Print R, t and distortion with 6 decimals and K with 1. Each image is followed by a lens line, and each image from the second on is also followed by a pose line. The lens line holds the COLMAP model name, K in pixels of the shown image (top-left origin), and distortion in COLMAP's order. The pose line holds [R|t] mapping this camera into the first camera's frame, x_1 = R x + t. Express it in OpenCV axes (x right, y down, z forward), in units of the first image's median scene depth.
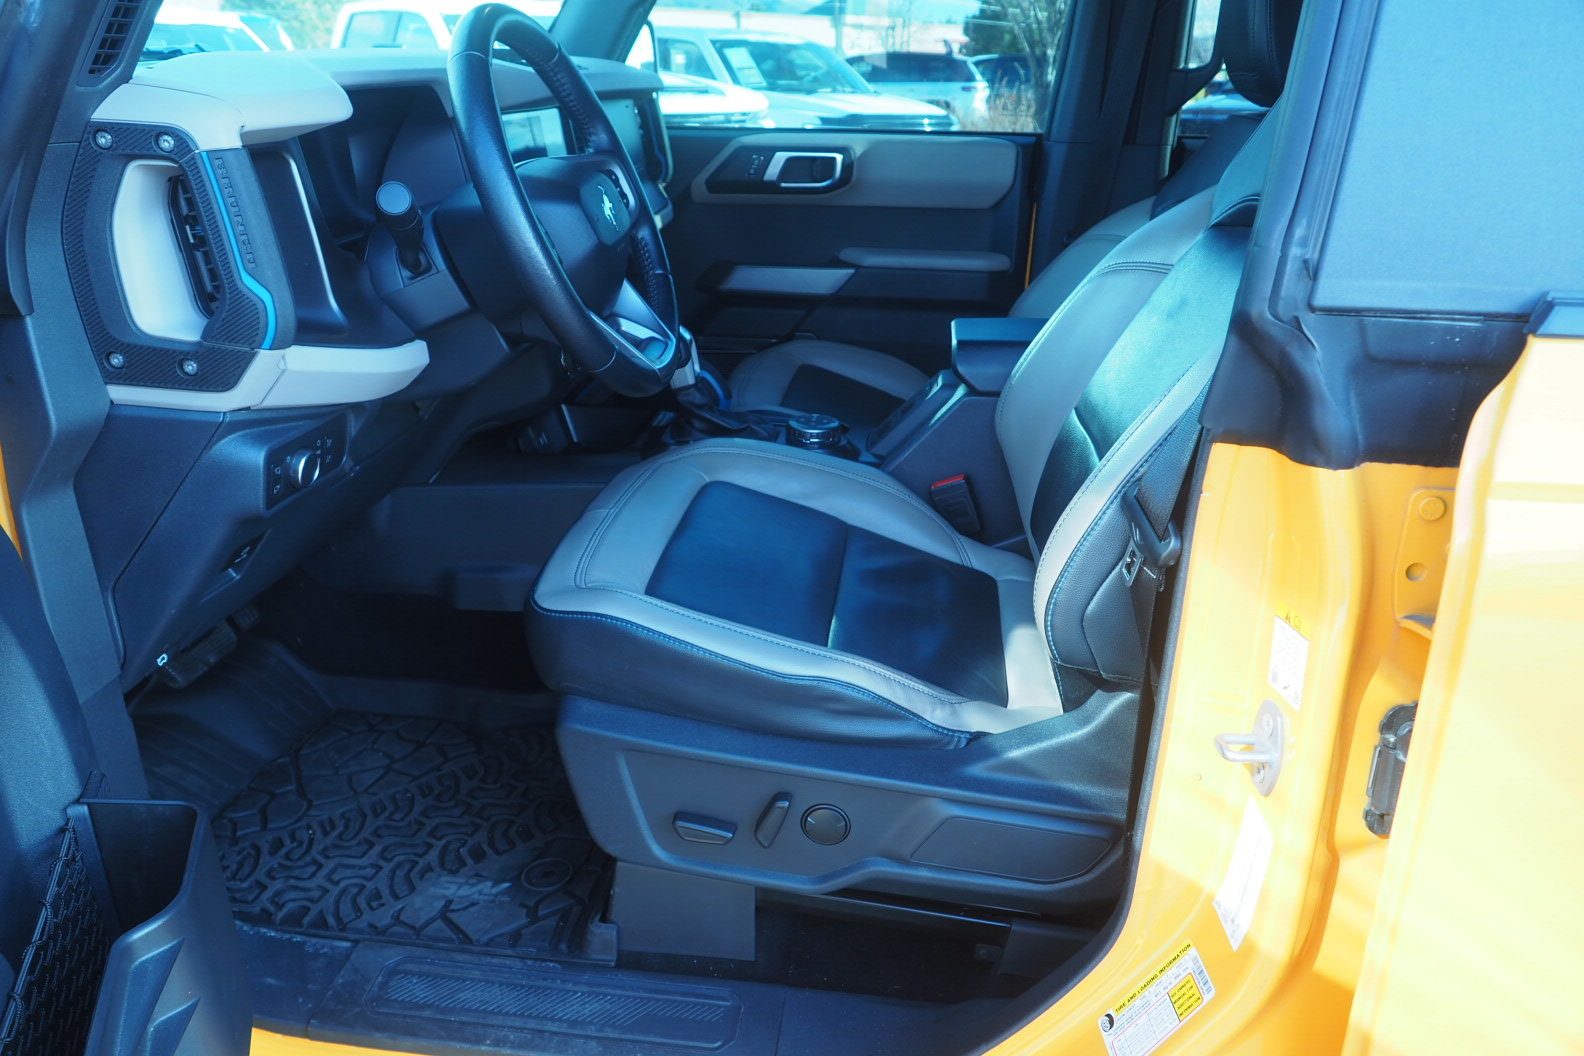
lens RADIAL K [[1232.5, 0, 792.0], [0, 1232.5, 528.0], [0, 0, 1]] dist [-0.008217, -0.009129]
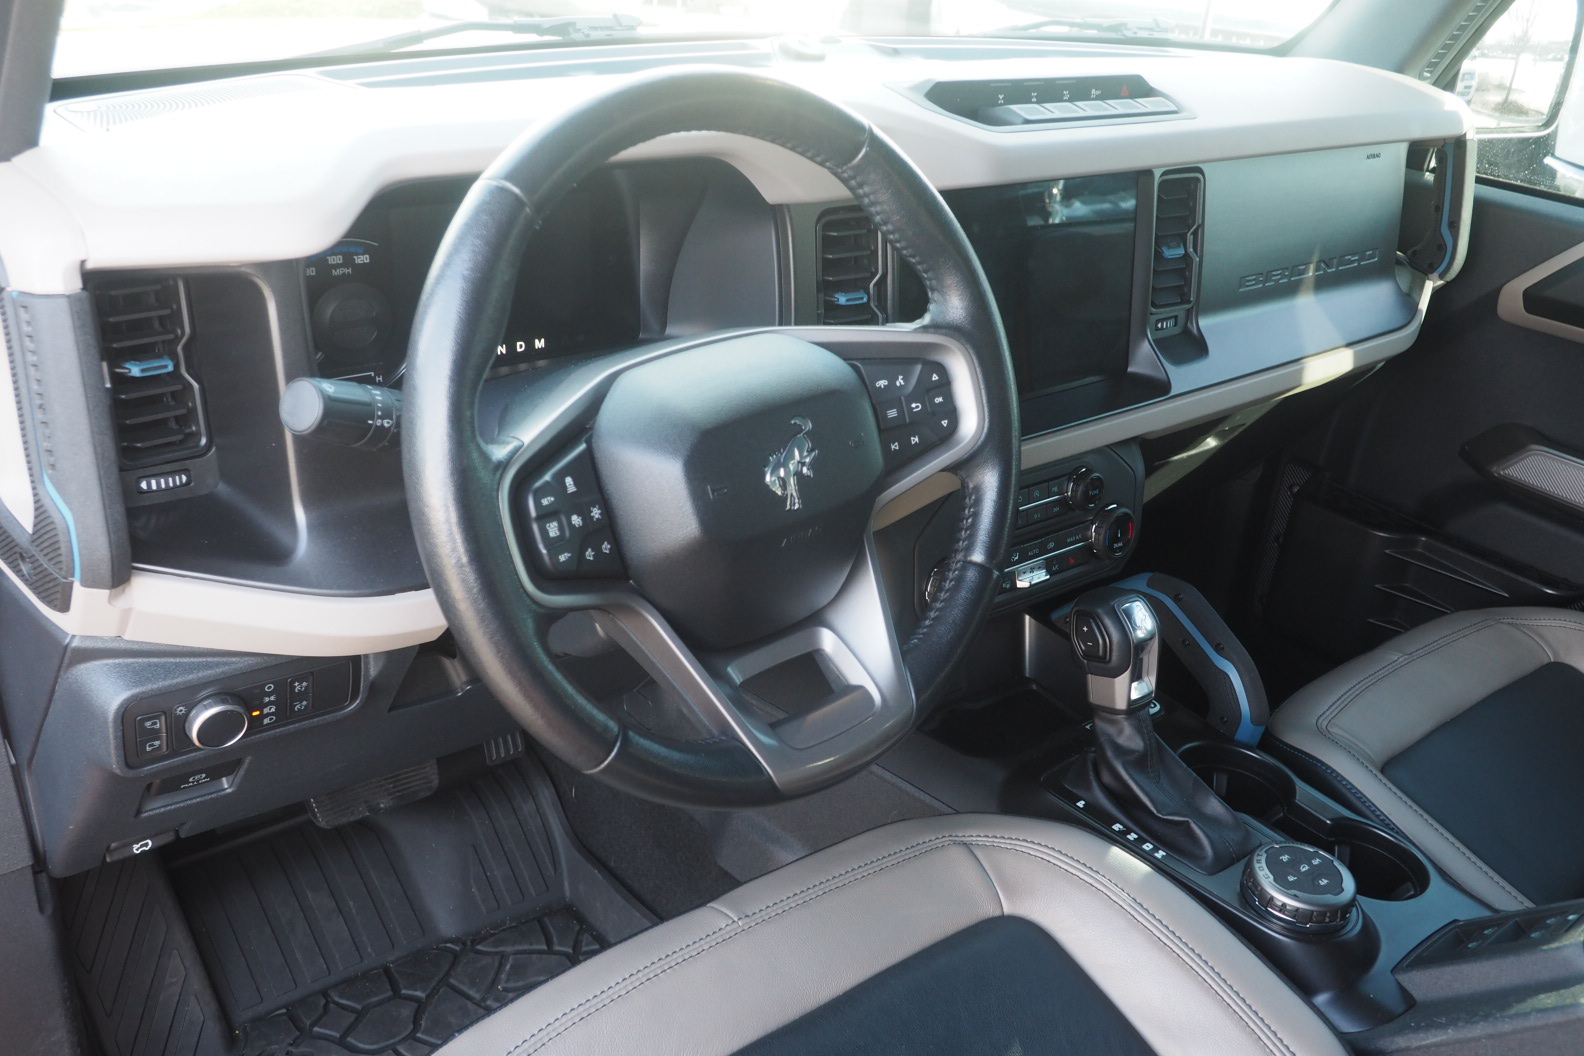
lens RADIAL K [[1419.3, 0, 792.0], [0, 1419.3, 528.0], [0, 0, 1]] dist [-0.006991, -0.004068]
pose [[0.700808, 0.351126, -0.620950, 0.259868], [-0.309497, 0.933937, 0.178810, -0.368154], [0.642713, 0.066871, 0.763183, 0.570356]]
